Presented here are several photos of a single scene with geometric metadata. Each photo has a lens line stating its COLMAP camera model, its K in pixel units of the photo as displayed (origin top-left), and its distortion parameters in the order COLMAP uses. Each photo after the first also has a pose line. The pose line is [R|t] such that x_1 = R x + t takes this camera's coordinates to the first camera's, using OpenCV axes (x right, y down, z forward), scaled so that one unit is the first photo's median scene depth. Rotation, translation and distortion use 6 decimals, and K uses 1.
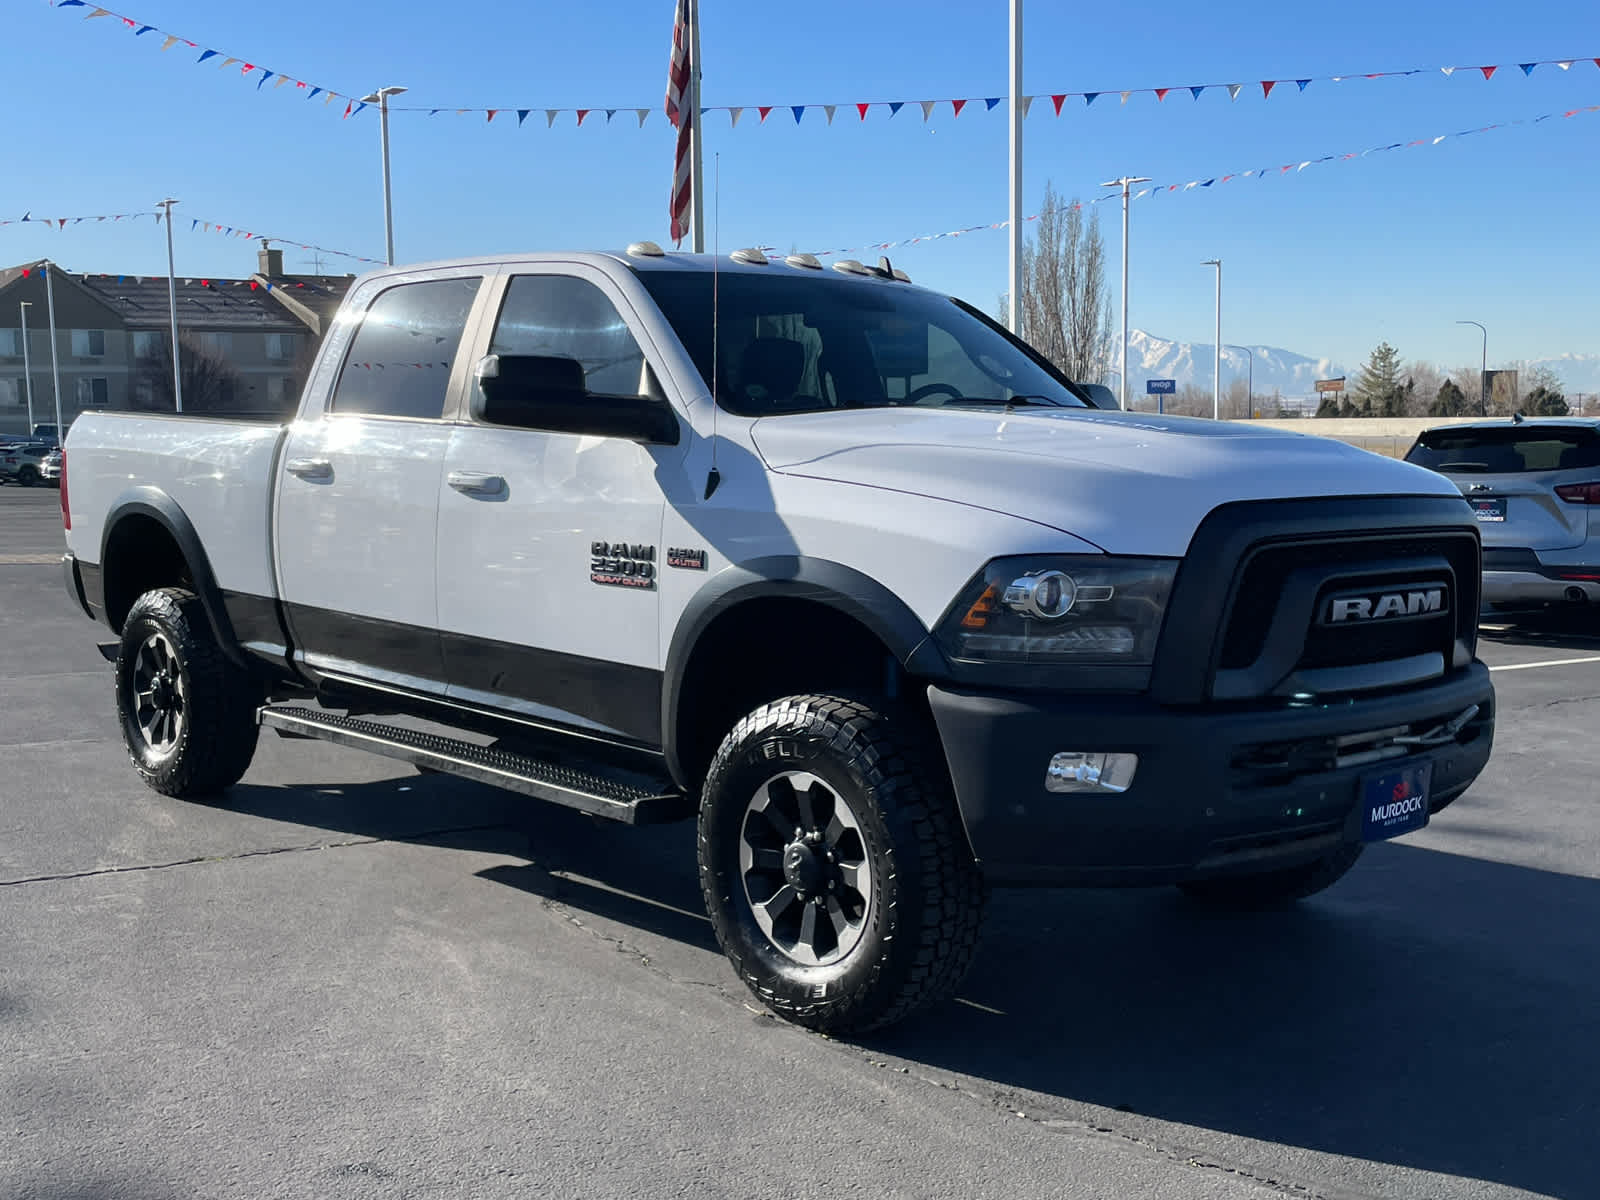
lens RADIAL K [[1789.0, 0, 822.2], [0, 1789.0, 606.4], [0, 0, 1]] dist [0.144793, -0.273583]
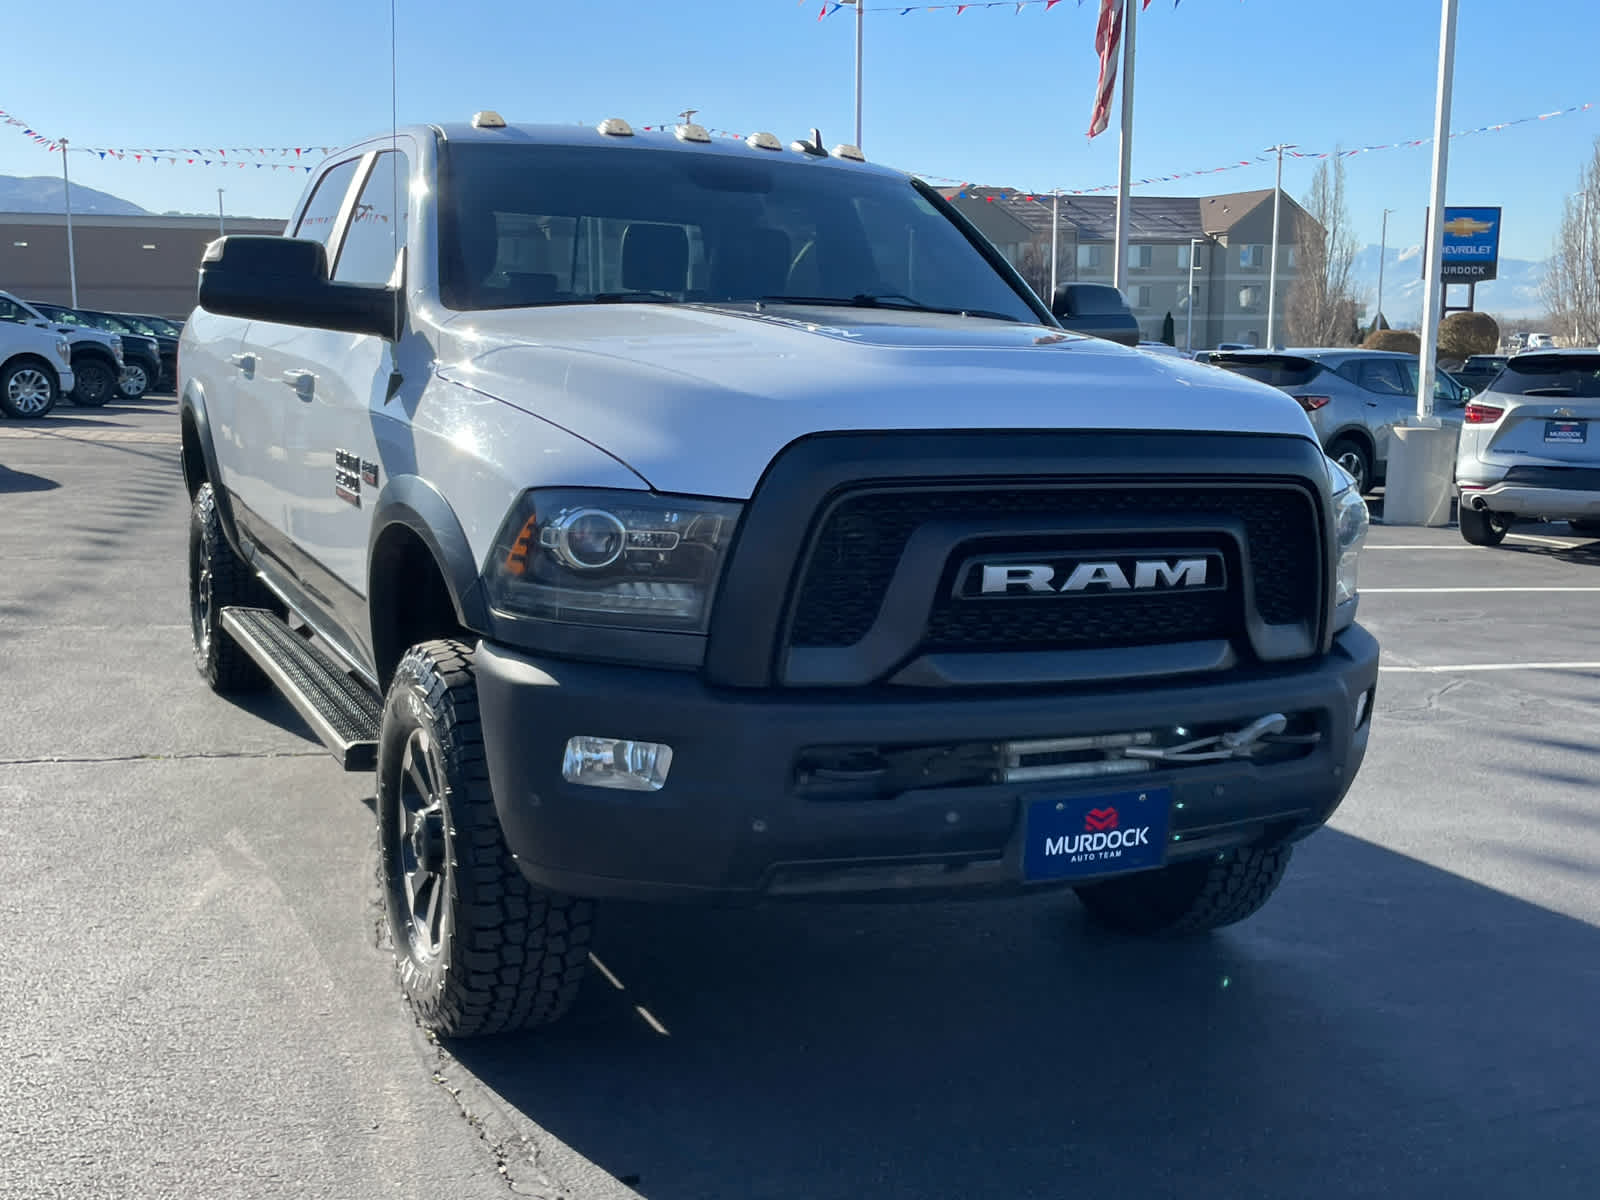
lens RADIAL K [[1789.0, 0, 822.2], [0, 1789.0, 606.4], [0, 0, 1]] dist [0.144793, -0.273583]
pose [[0.952416, 0.065229, -0.297739, 0.374053], [-0.050358, 0.997083, 0.057355, -0.022189], [0.300612, -0.039633, 0.952923, 0.213454]]
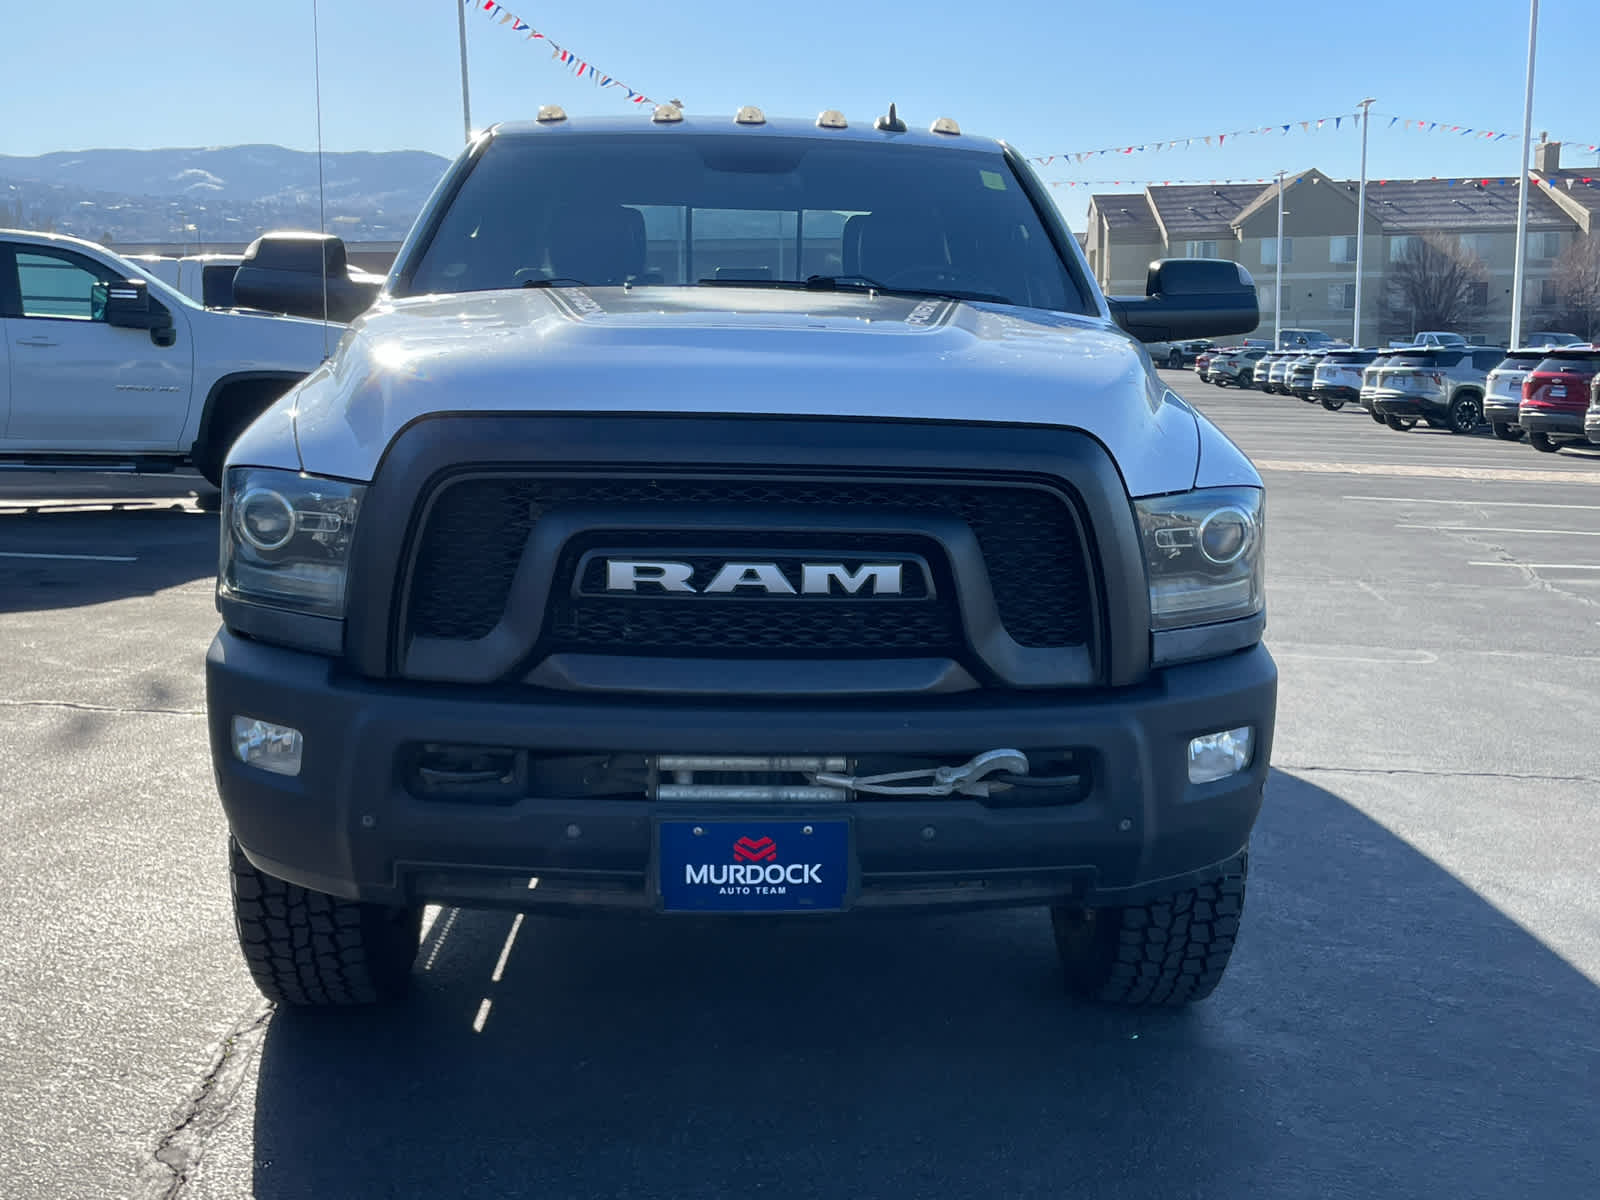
lens RADIAL K [[1789.0, 0, 822.2], [0, 1789.0, 606.4], [0, 0, 1]] dist [0.144793, -0.273583]
pose [[0.759605, 0.106576, -0.641593, 0.669644], [-0.073838, 0.994236, 0.077735, -0.038805], [0.646180, -0.011673, 0.763096, 0.437014]]
